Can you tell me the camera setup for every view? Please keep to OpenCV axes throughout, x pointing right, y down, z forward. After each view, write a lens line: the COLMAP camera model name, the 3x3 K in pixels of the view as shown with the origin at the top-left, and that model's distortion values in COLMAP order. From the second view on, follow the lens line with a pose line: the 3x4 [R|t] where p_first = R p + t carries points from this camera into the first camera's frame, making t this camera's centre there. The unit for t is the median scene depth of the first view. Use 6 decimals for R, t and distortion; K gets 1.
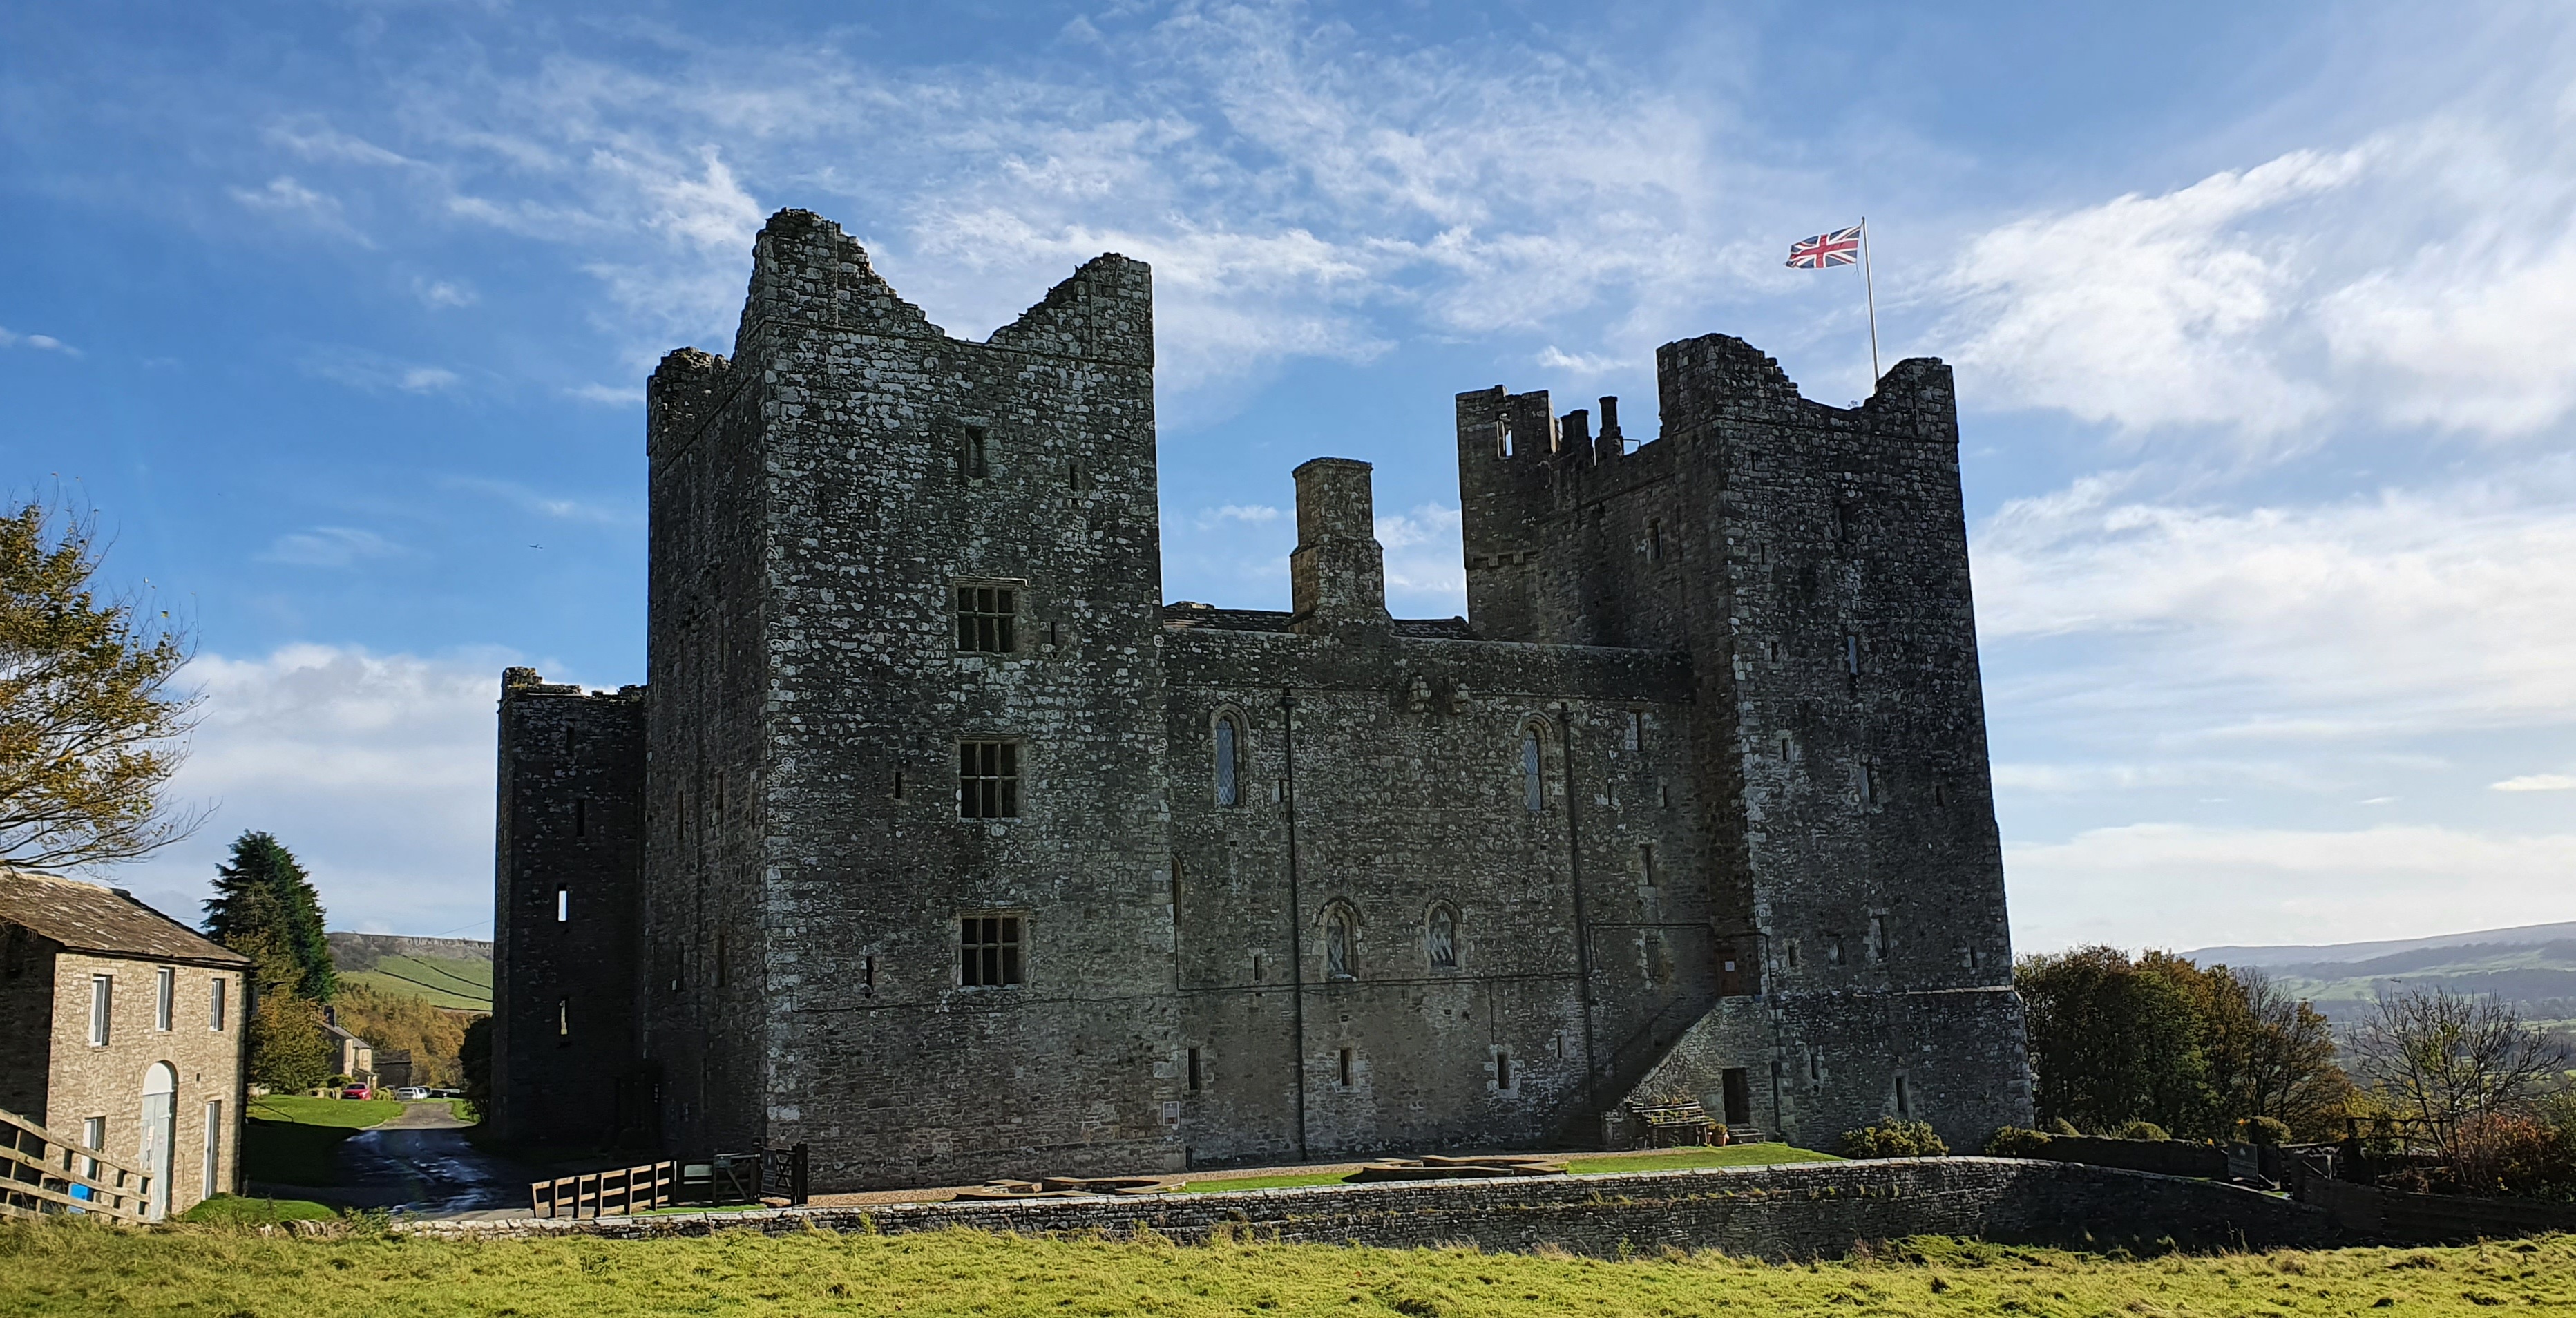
lens RADIAL K [[2193.7, 0, 1300.6], [0, 2193.7, 686.0], [0, 0, 1]] dist [0.110877, -0.003715]
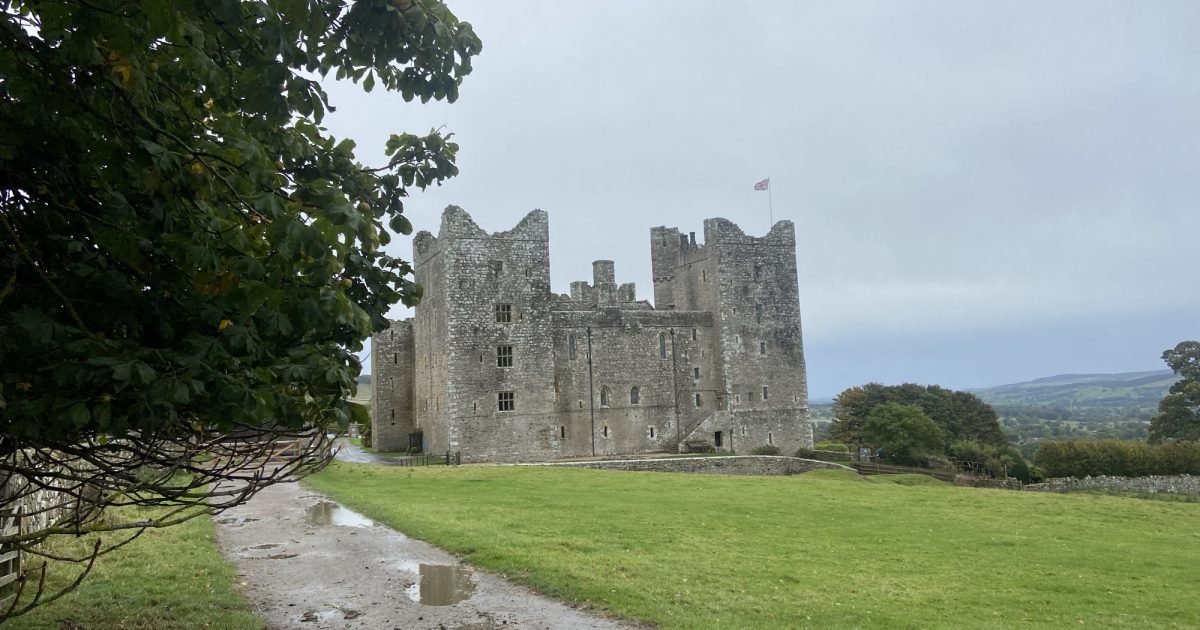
lens RADIAL K [[938.5, 0, 597.4], [0, 938.5, 308.3], [0, 0, 1]] dist [-0.011073, 0.001318]
pose [[0.996988, -0.011700, -0.076671, 0.127654], [0.014934, 0.999017, 0.041746, -0.094853], [0.076107, -0.042765, 0.996182, -0.532522]]
